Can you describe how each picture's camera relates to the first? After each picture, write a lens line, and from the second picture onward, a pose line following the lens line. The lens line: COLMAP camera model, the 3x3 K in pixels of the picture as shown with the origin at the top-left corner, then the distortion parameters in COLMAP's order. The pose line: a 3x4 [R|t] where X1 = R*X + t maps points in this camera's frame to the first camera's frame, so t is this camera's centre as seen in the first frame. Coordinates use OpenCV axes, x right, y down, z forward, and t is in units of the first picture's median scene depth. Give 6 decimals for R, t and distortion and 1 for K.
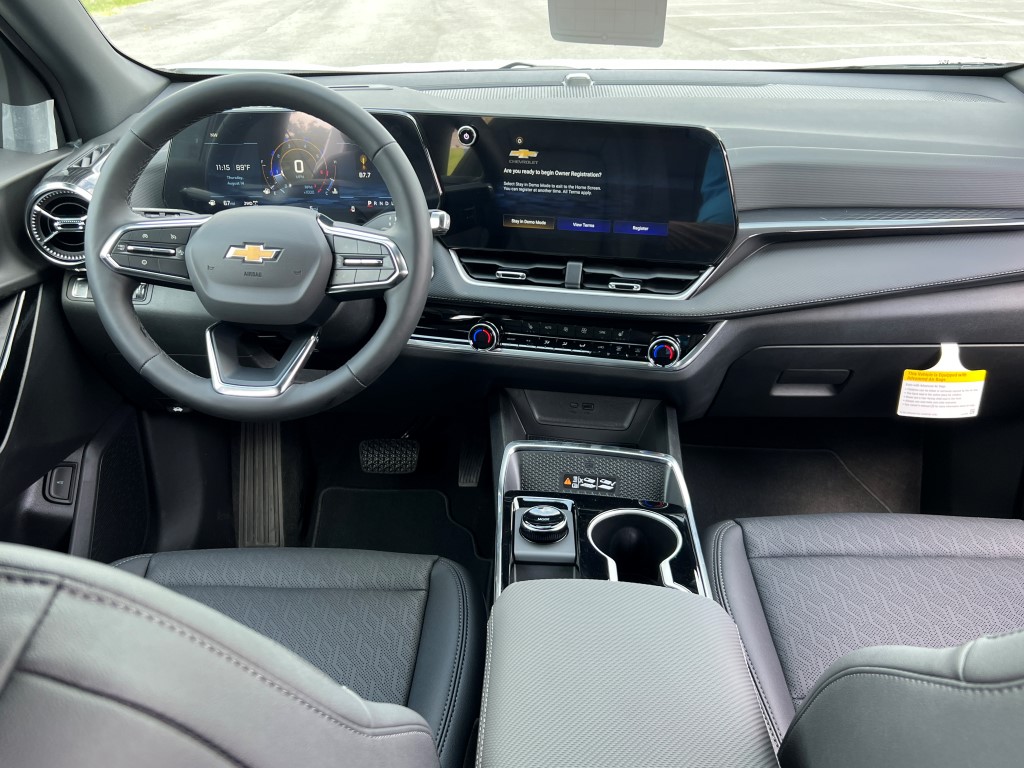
lens RADIAL K [[855.5, 0, 493.1], [0, 855.5, 405.8], [0, 0, 1]] dist [0.060224, -0.072717]
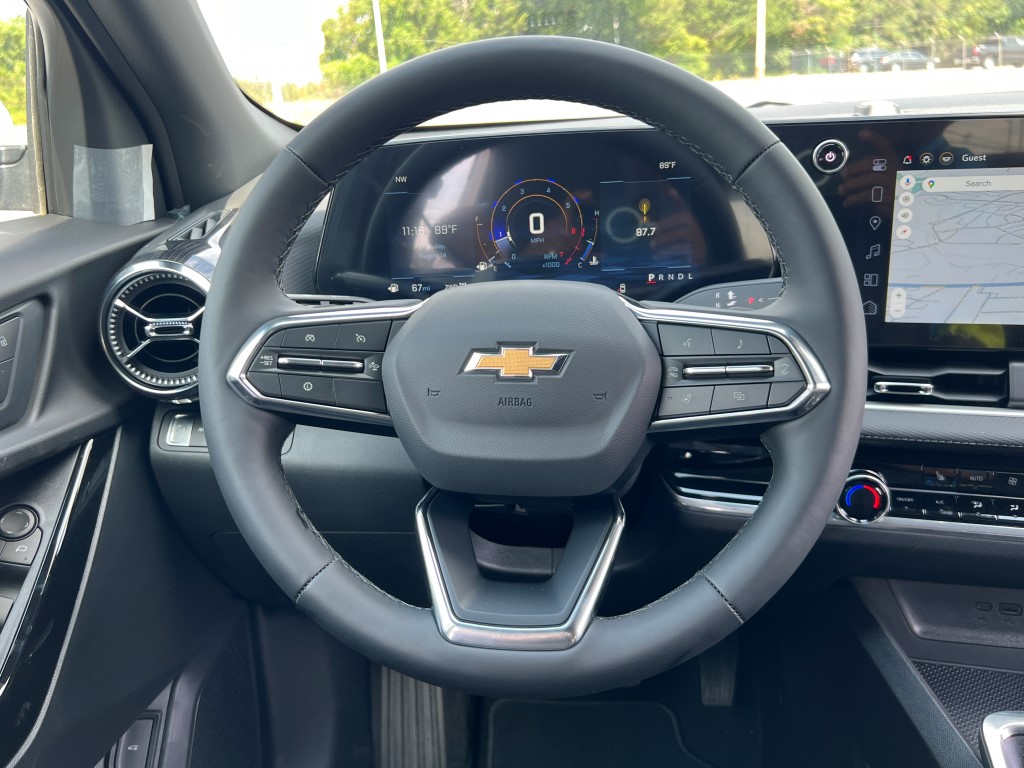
lens RADIAL K [[882.3, 0, 512.0], [0, 882.3, 384.0], [0, 0, 1]] dist [0.112359, -0.232403]
pose [[0.997388, -0.028155, -0.066522, -0.211575], [0.017515, 0.987693, -0.155423, -0.070144], [0.070079, 0.153852, 0.985606, 0.410205]]
